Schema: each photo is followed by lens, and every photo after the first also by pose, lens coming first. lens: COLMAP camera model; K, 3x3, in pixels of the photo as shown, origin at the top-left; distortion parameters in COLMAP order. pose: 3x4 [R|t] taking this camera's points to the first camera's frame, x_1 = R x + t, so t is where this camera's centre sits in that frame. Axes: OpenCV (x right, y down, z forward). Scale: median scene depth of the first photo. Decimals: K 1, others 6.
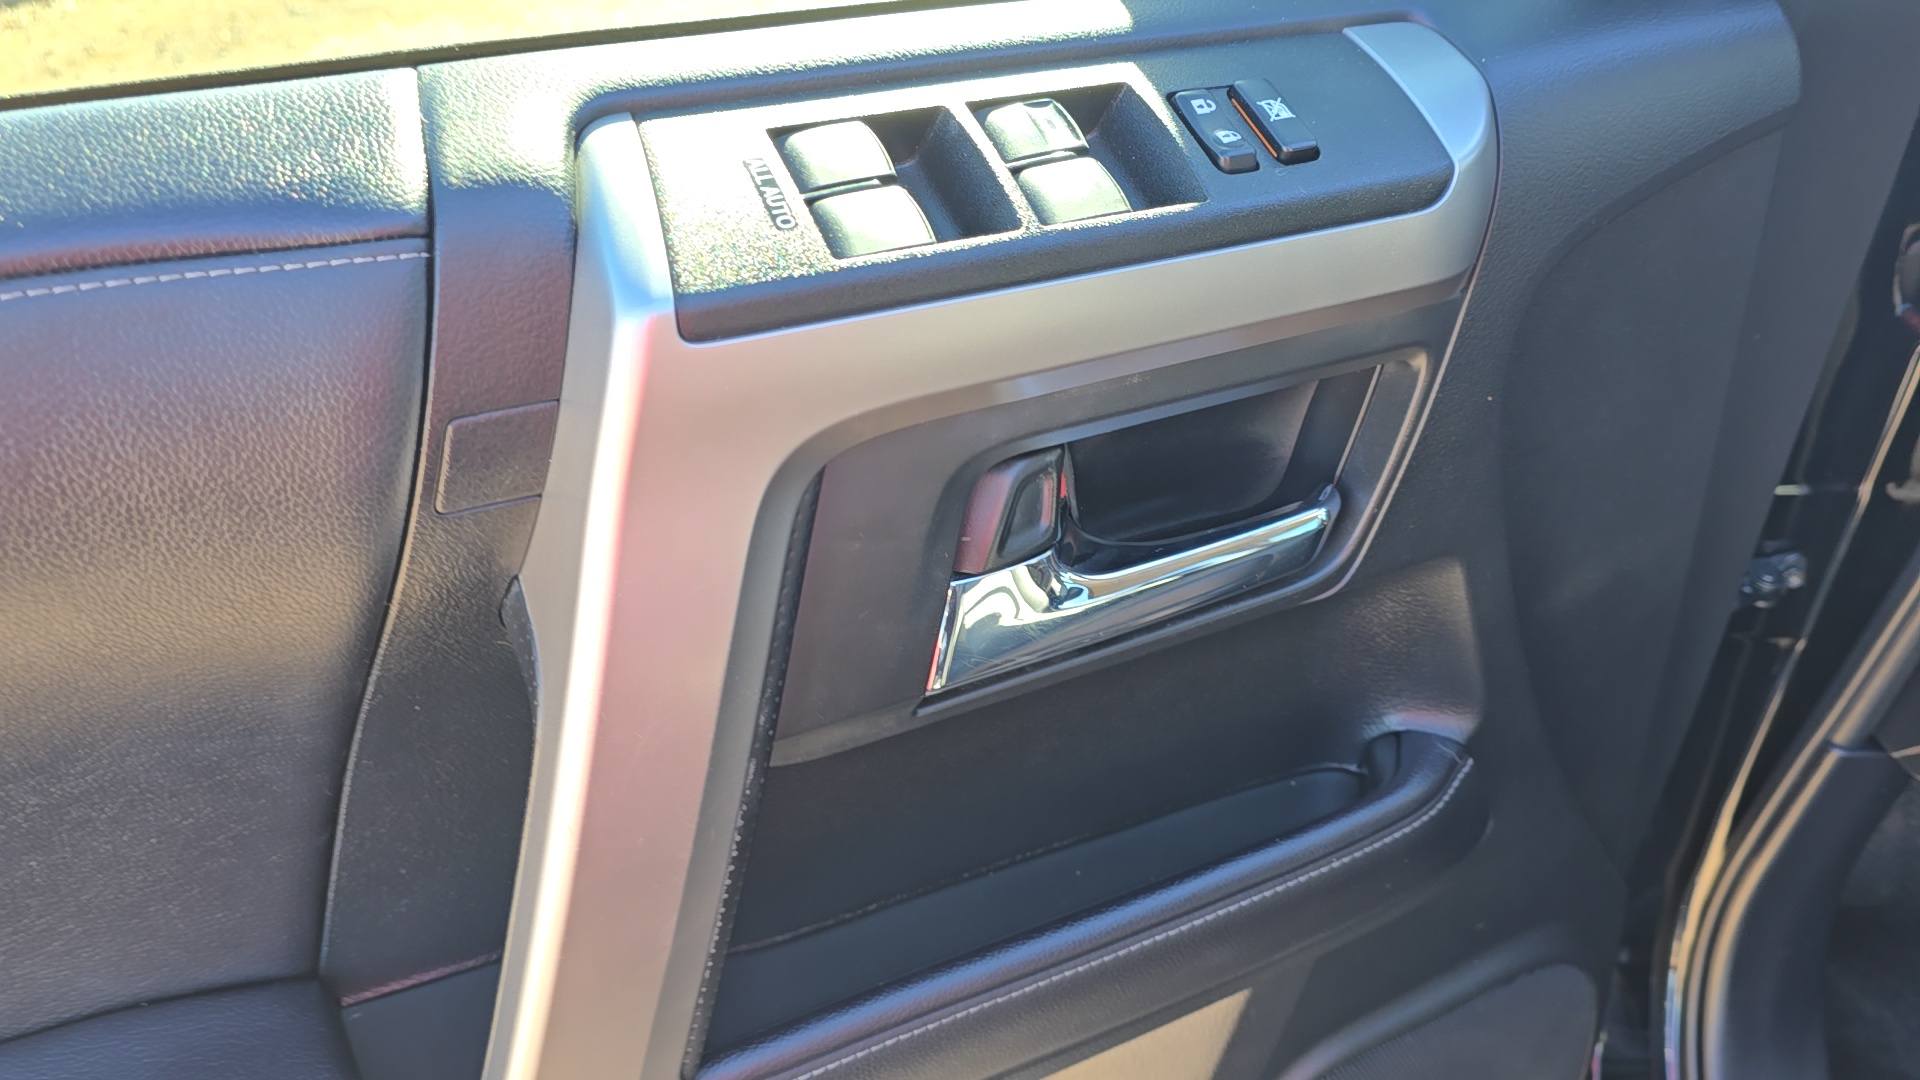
lens RADIAL K [[1600.1, 0, 957.0], [0, 1600.1, 551.2], [0, 0, 1]] dist [-0.018032, 0.002622]
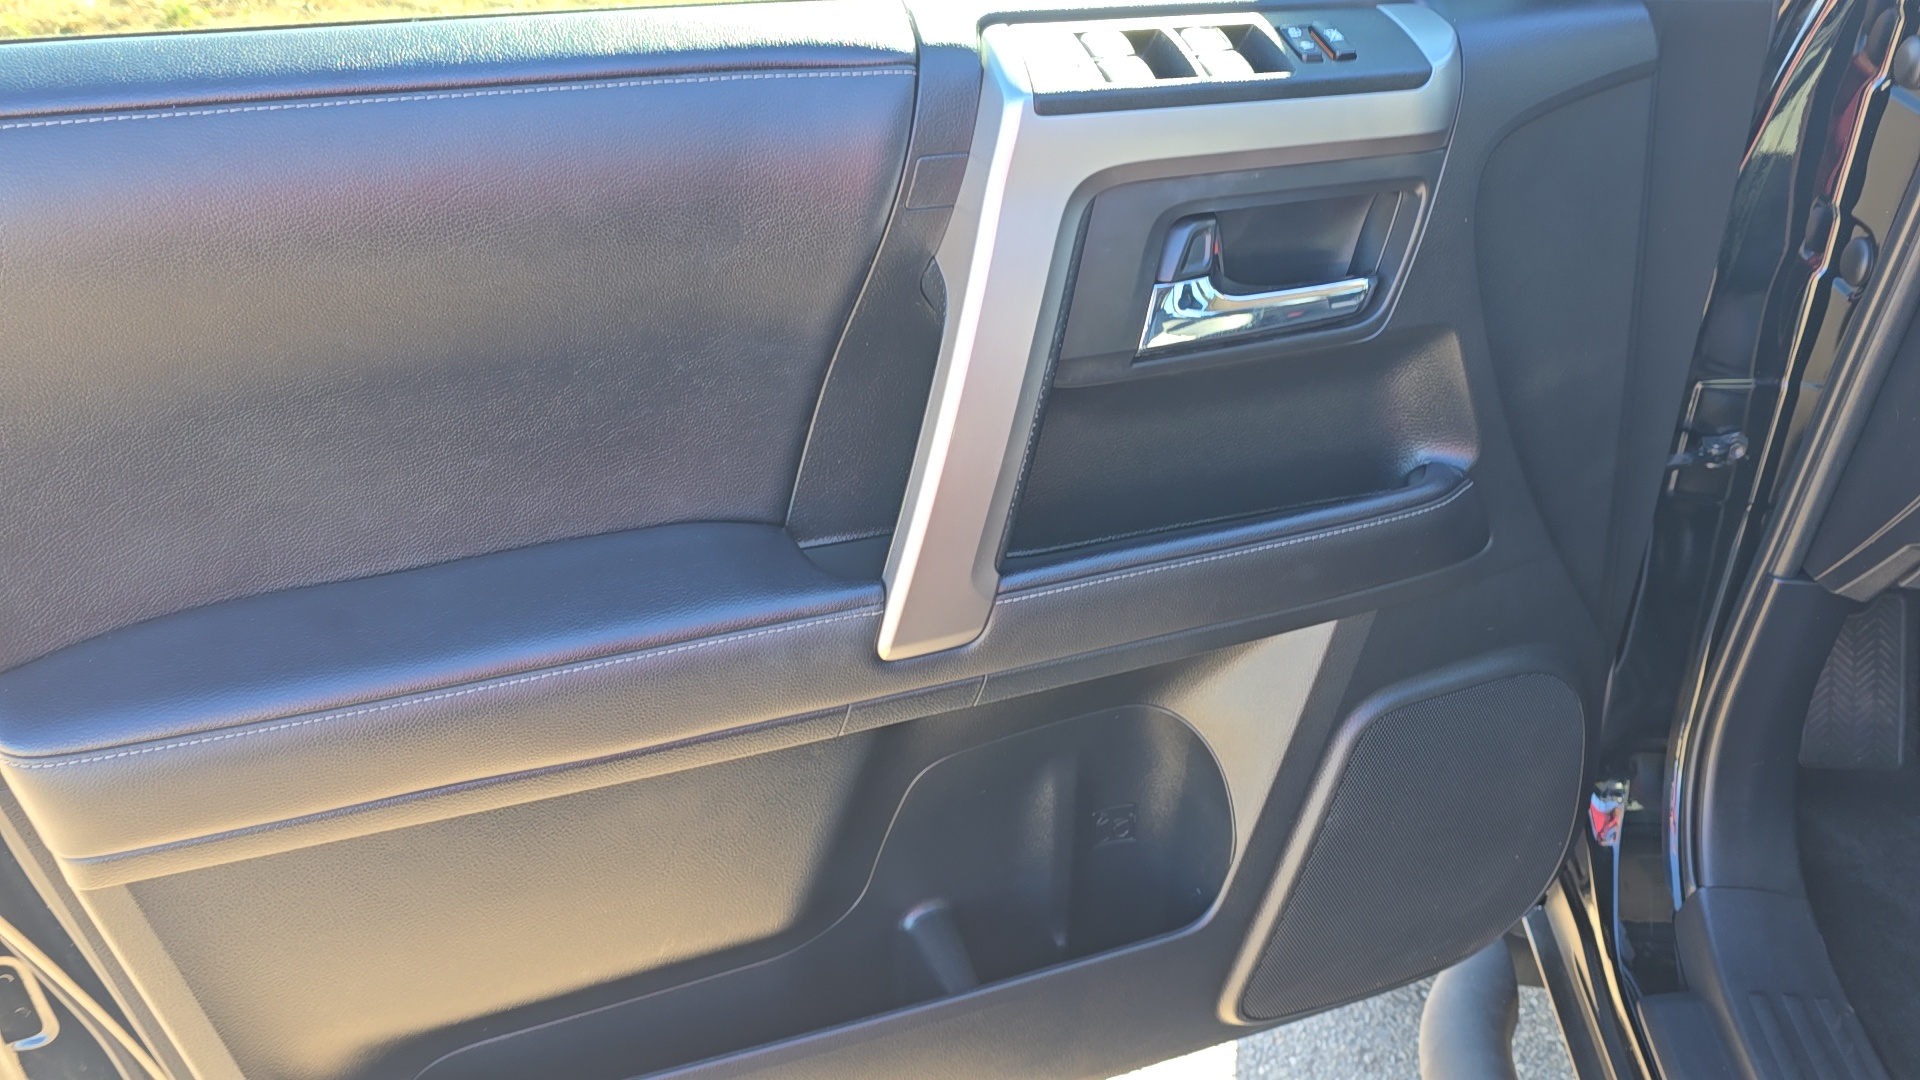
lens RADIAL K [[1600.1, 0, 973.3], [0, 1600.1, 551.3], [0, 0, 1]] dist [-0.018032, 0.002622]
pose [[0.997078, 0.024571, -0.072324, -0.072421], [-0.031667, 0.994617, -0.098663, 0.524537], [0.069510, 0.100665, 0.992489, -0.829969]]
